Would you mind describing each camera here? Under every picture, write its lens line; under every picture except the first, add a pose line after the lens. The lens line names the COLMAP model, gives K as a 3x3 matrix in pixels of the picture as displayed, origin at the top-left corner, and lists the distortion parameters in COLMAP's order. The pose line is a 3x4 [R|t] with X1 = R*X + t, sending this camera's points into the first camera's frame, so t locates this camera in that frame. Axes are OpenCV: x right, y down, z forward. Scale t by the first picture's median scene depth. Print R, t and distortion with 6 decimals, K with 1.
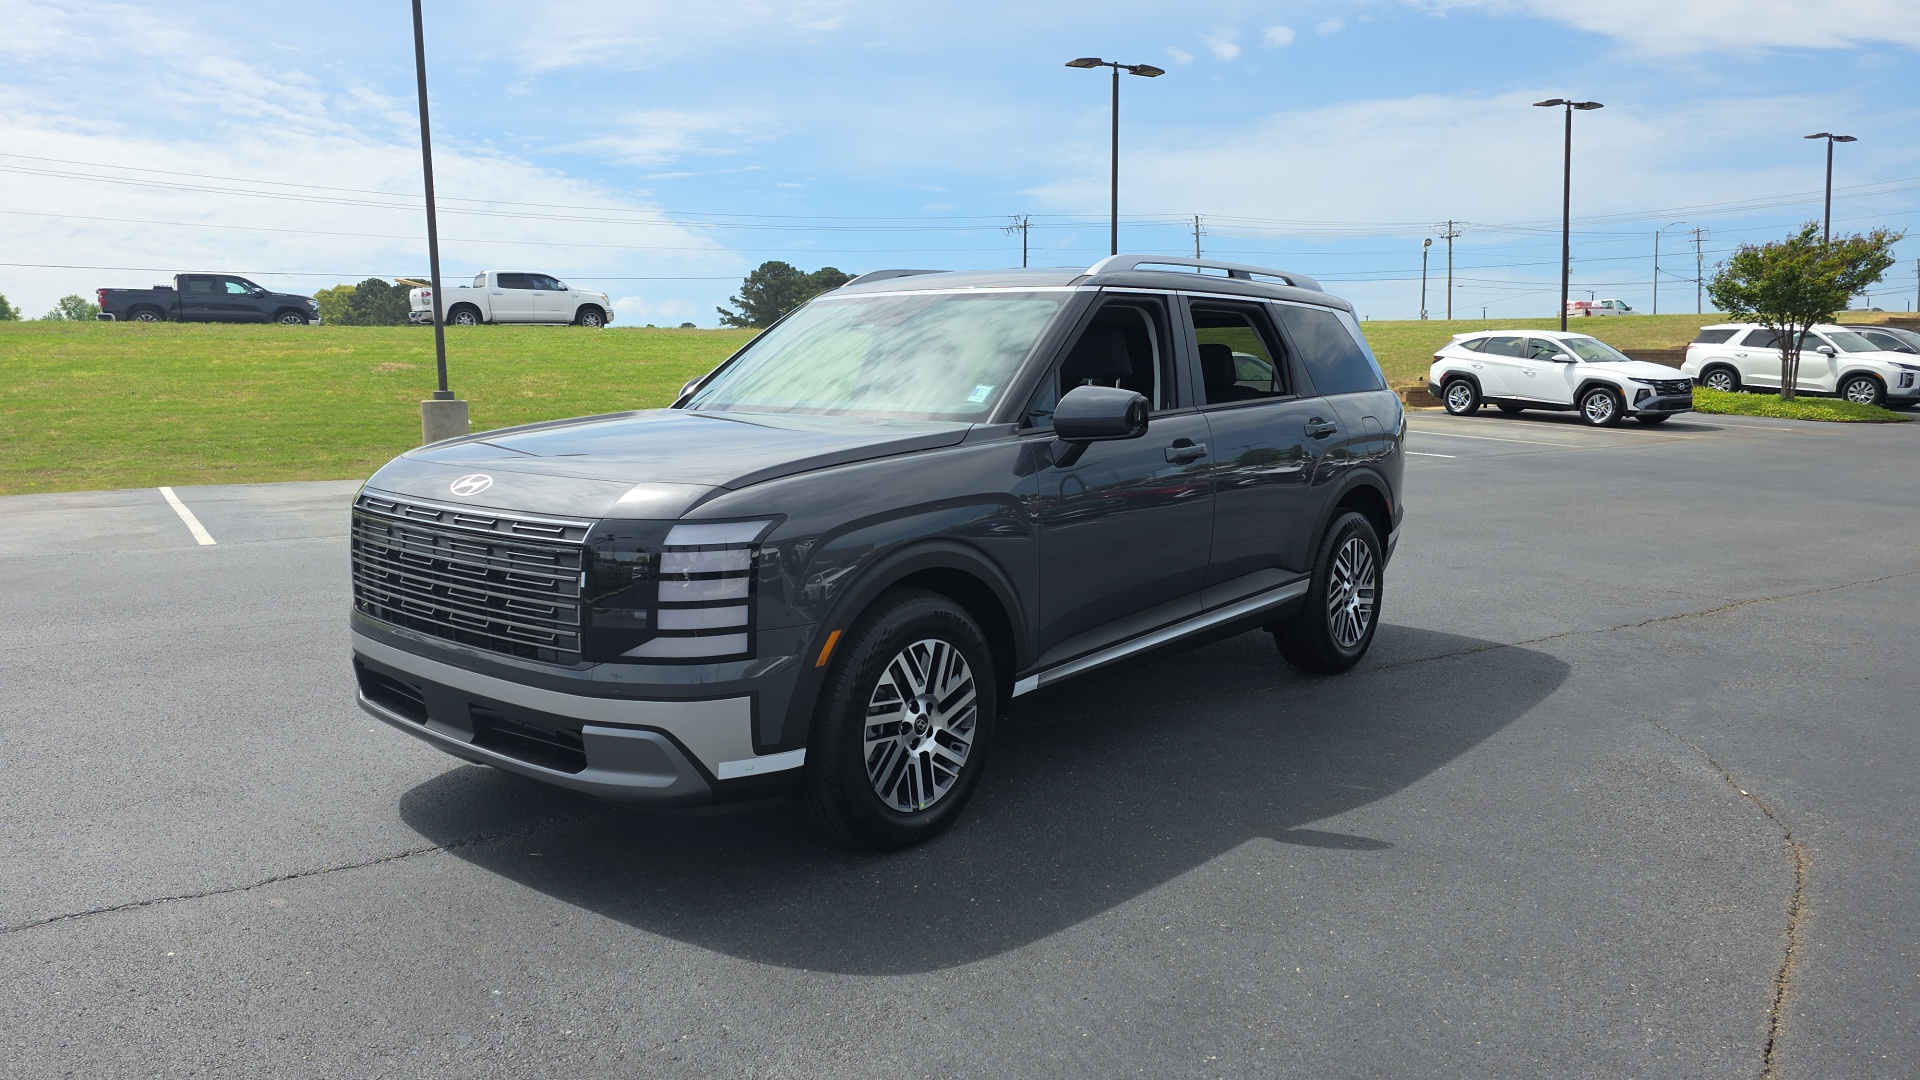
lens RADIAL K [[1302.8, 0, 943.1], [0, 1302.8, 533.0], [0, 0, 1]] dist [0.064452, -0.061819]
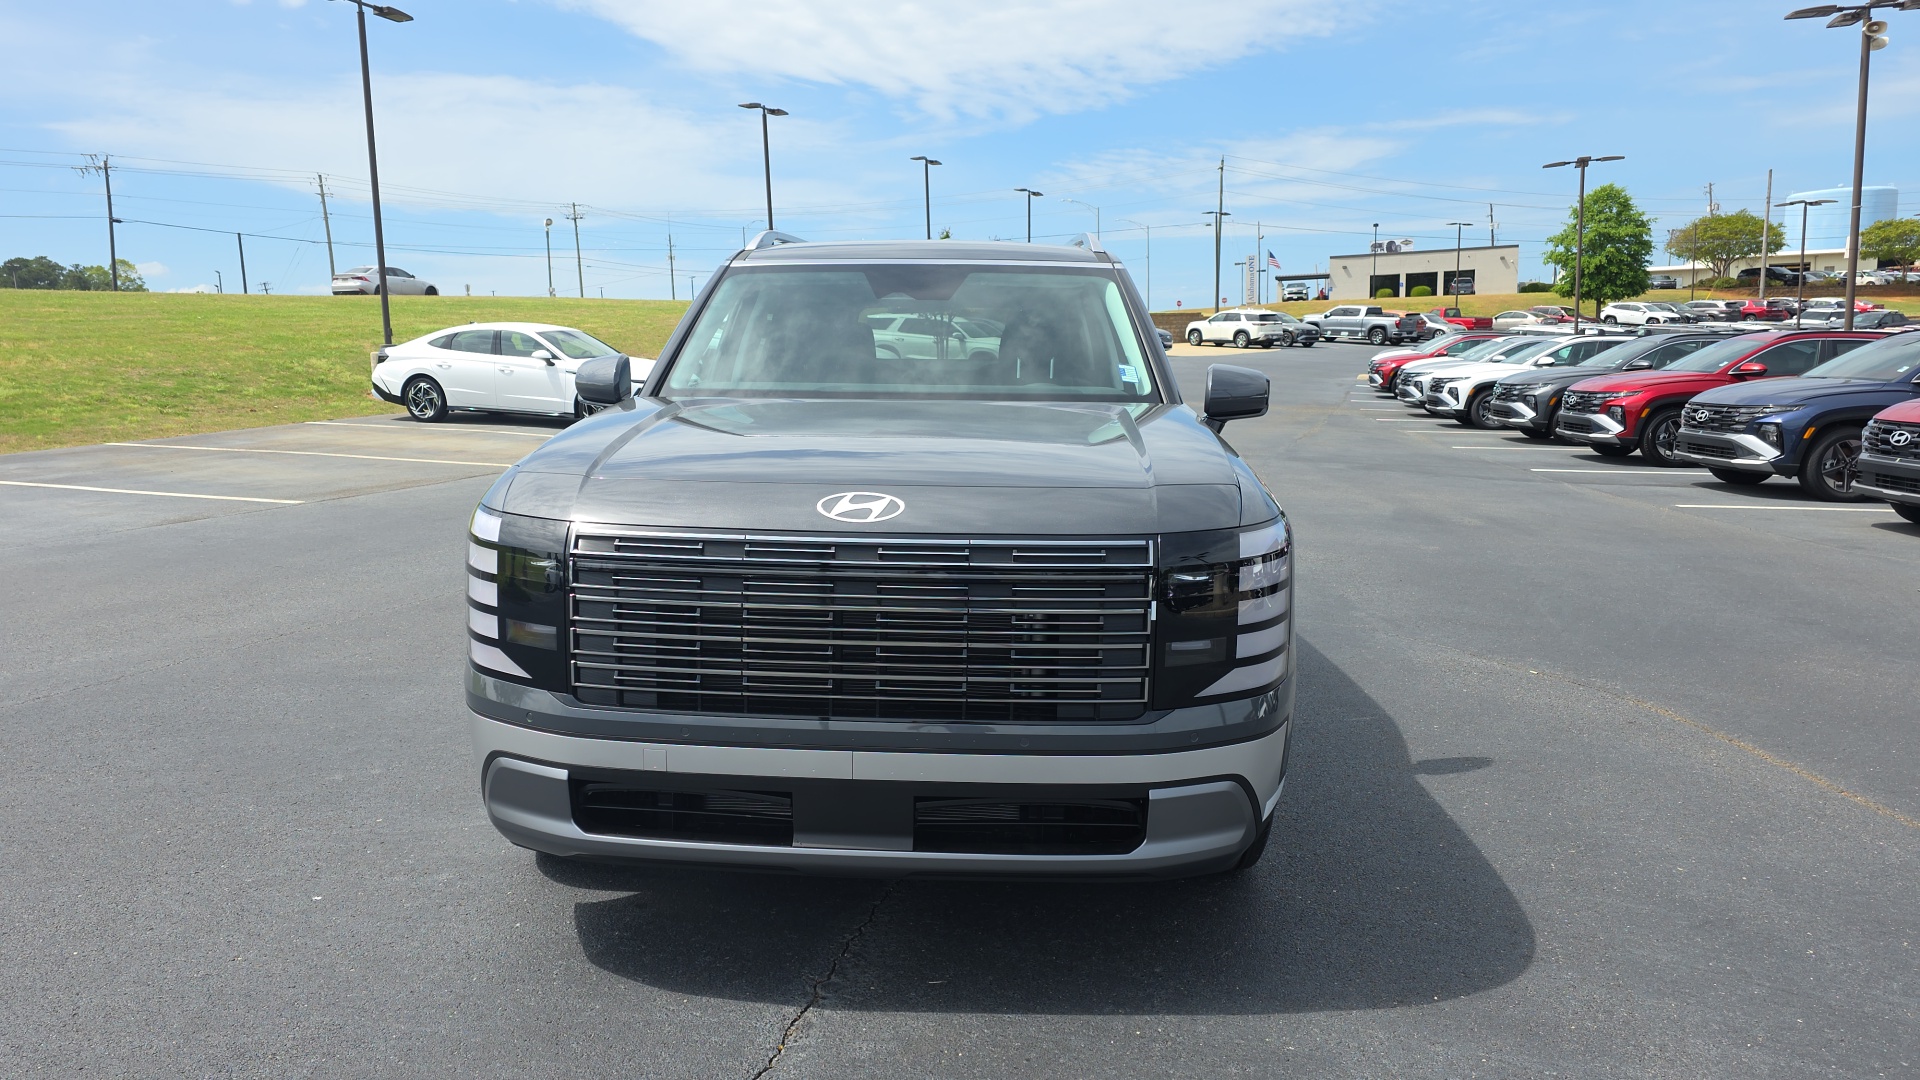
lens RADIAL K [[1277.6, 0, 944.0], [0, 1277.6, 530.4], [0, 0, 1]] dist [0.027290, -0.007554]
pose [[0.792100, -0.081253, 0.604959, -0.765682], [0.069061, 0.996666, 0.043439, -0.051096], [-0.606472, 0.007371, 0.795071, 0.409714]]
